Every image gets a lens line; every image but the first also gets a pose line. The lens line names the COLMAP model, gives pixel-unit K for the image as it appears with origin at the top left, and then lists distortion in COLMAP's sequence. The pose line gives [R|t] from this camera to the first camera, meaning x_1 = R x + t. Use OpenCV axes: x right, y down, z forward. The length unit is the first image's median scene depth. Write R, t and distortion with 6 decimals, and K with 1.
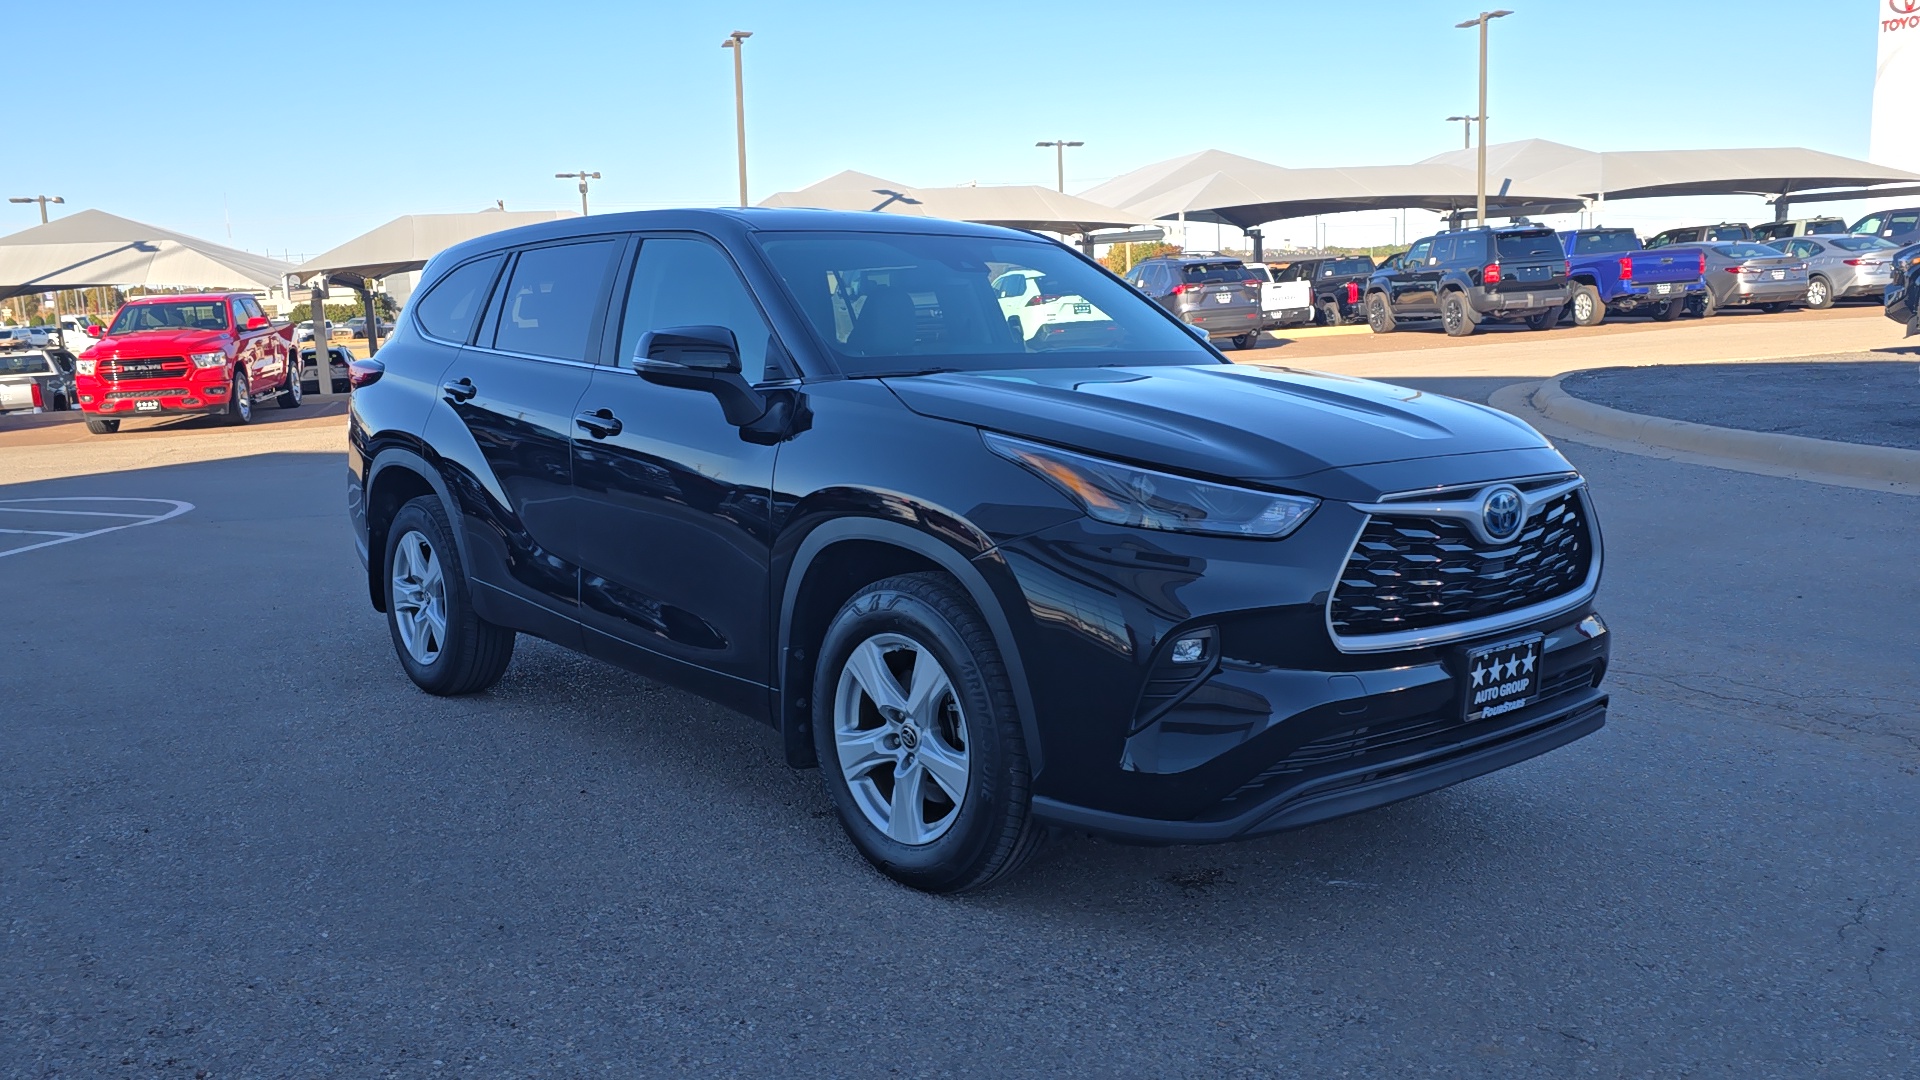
lens RADIAL K [[1566.8, 0, 960.2], [0, 1566.8, 536.6], [0, 0, 1]] dist [-0.011484, 0.010253]
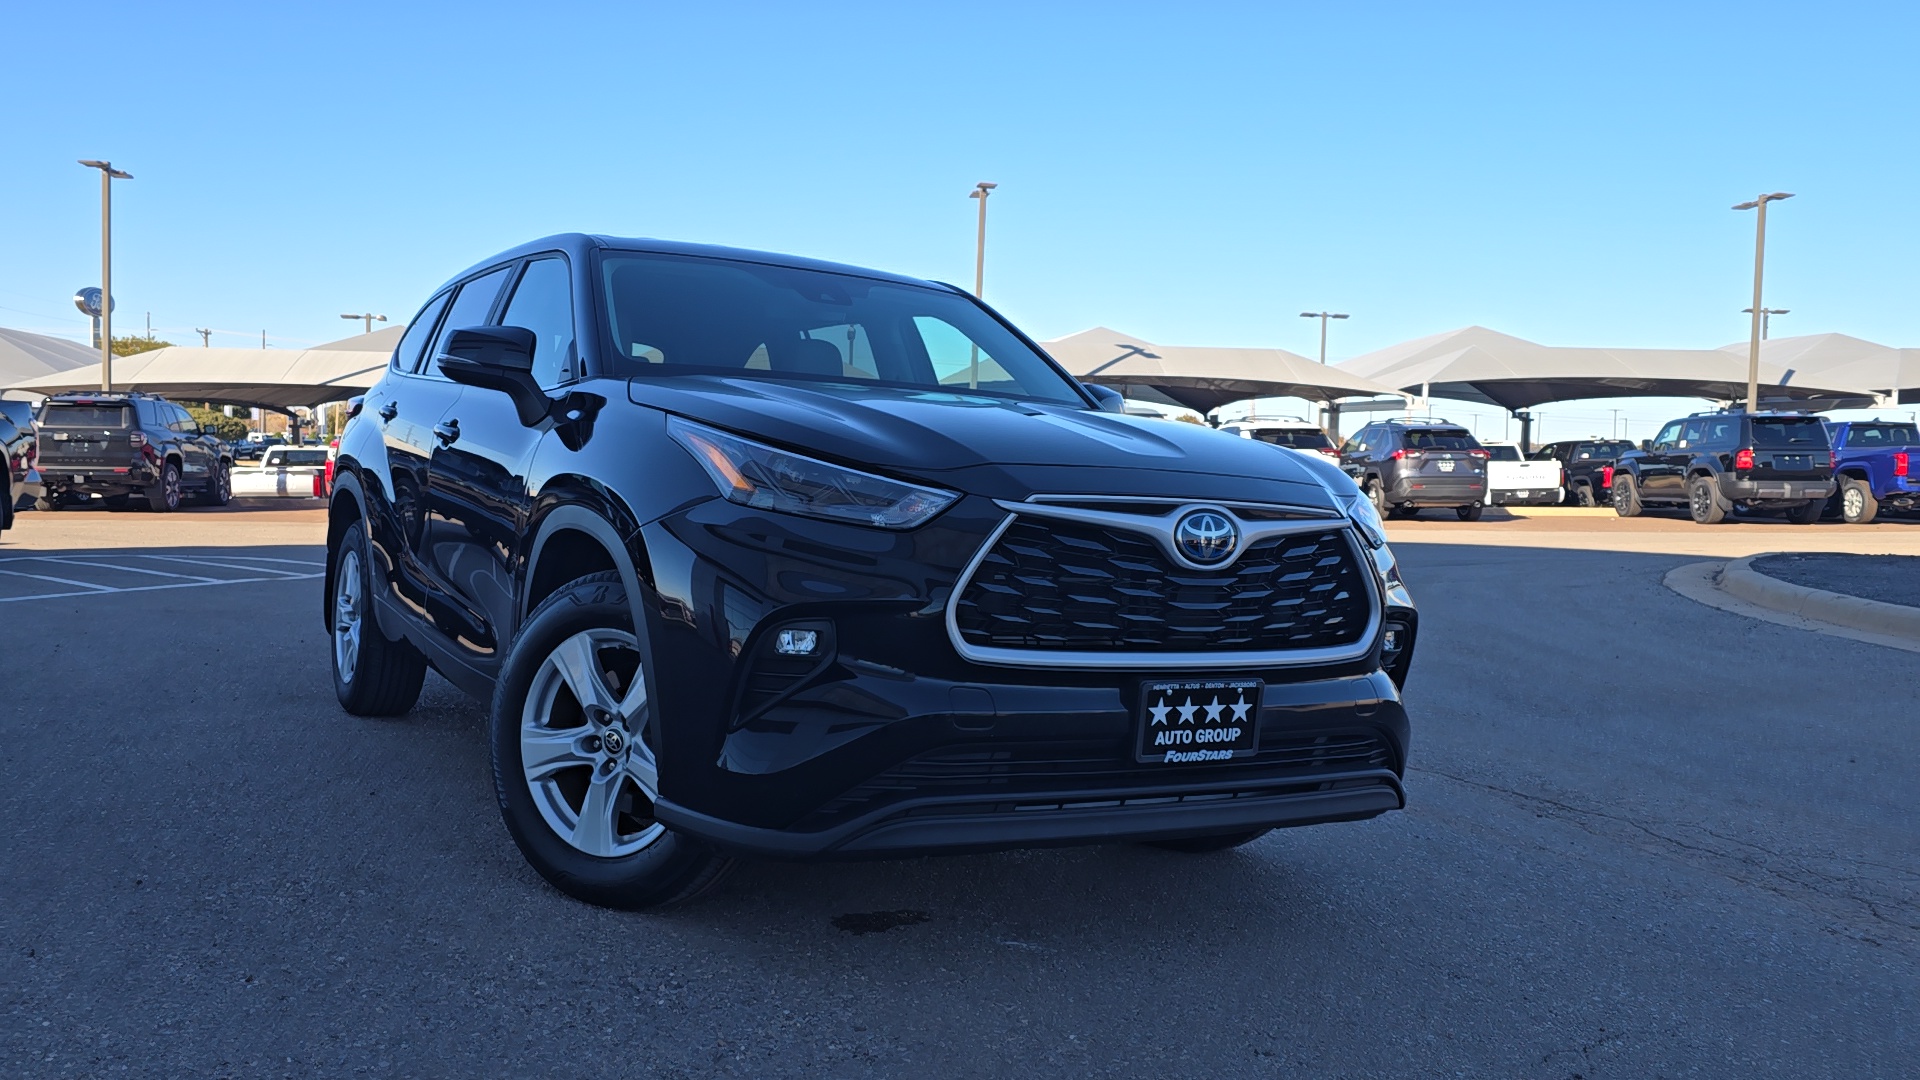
lens RADIAL K [[1566.8, 0, 976.6], [0, 1566.8, 542.4], [0, 0, 1]] dist [-0.011484, 0.010253]
pose [[0.984023, 0.072822, -0.162466, 0.043793], [-0.088755, 0.991696, -0.093064, 0.010050], [0.154340, 0.105997, 0.982316, 0.011937]]
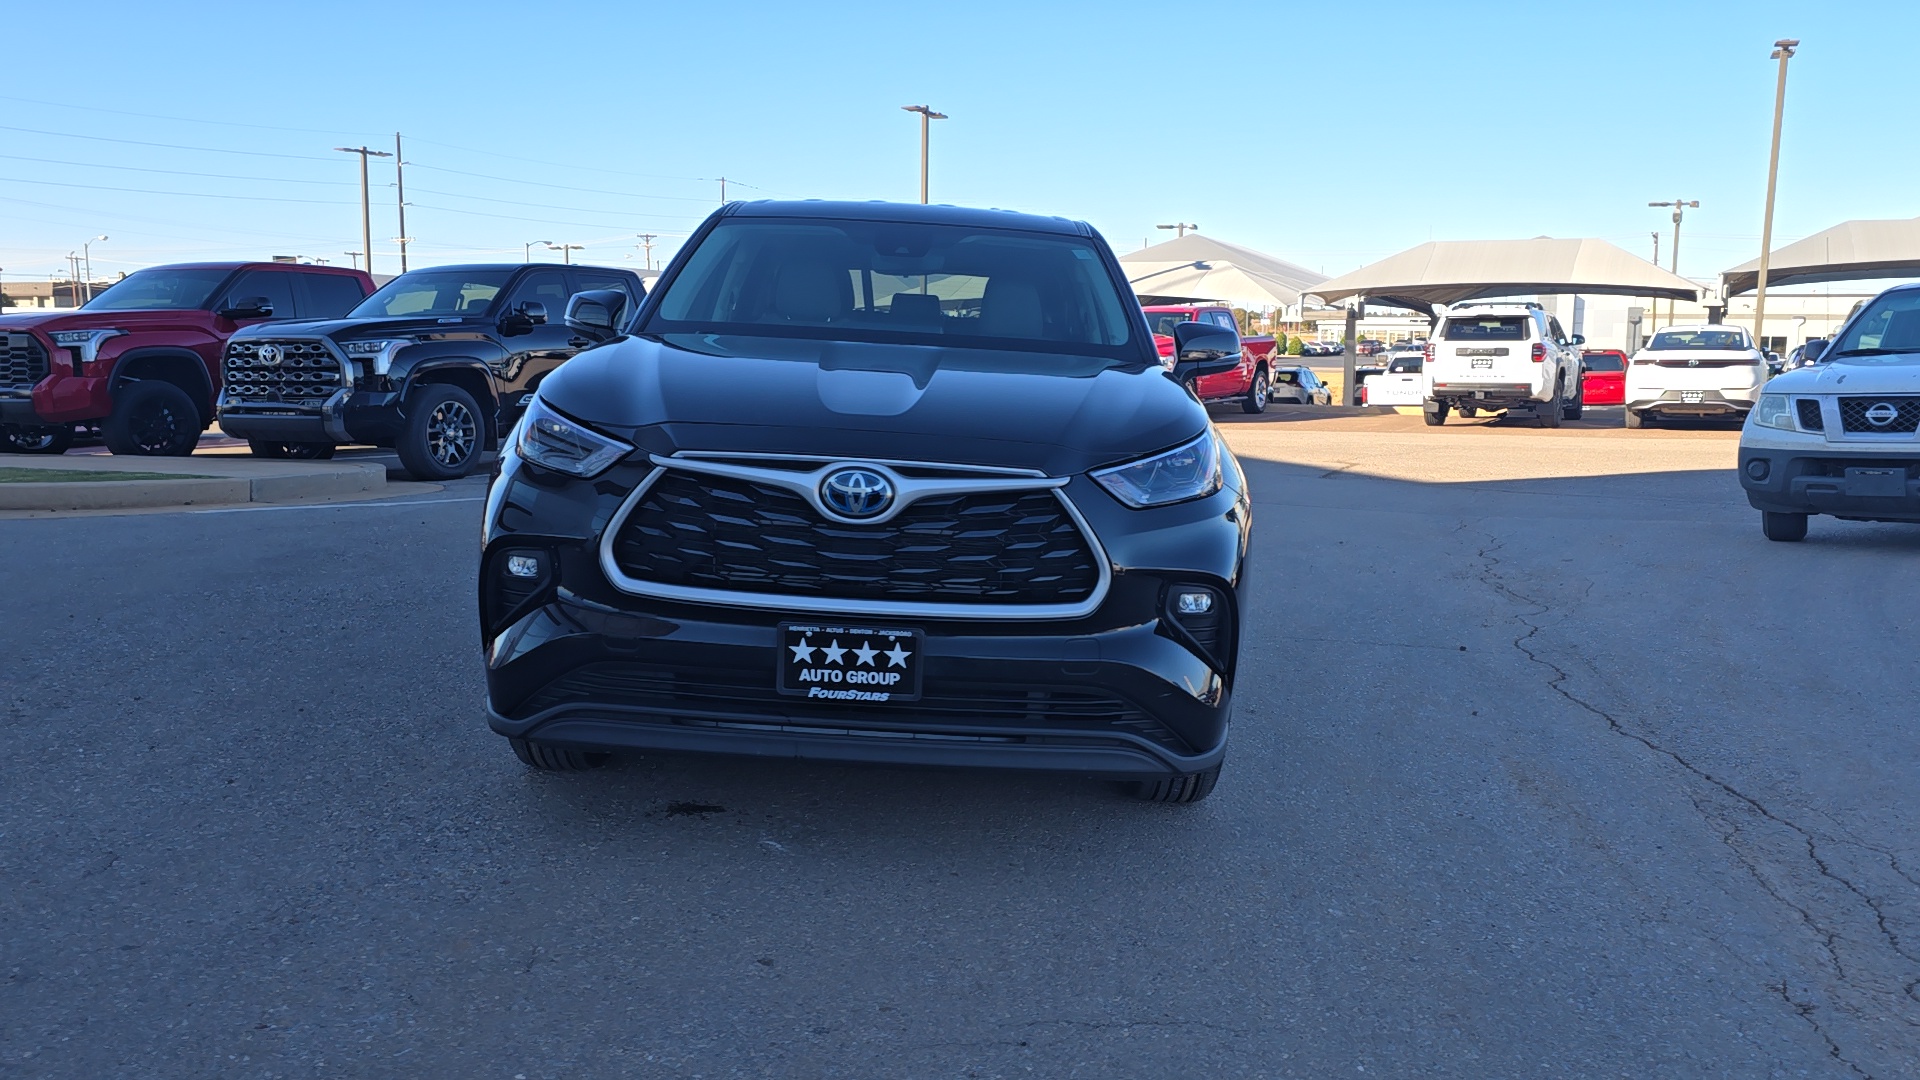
lens RADIAL K [[1566.8, 0, 945.4], [0, 1566.8, 523.8], [0, 0, 1]] dist [-0.011484, 0.010253]
pose [[0.752572, 0.127401, -0.646069, 0.121601], [-0.145320, 0.989049, 0.025760, -0.003421], [0.642276, 0.074501, 0.762844, 0.036711]]
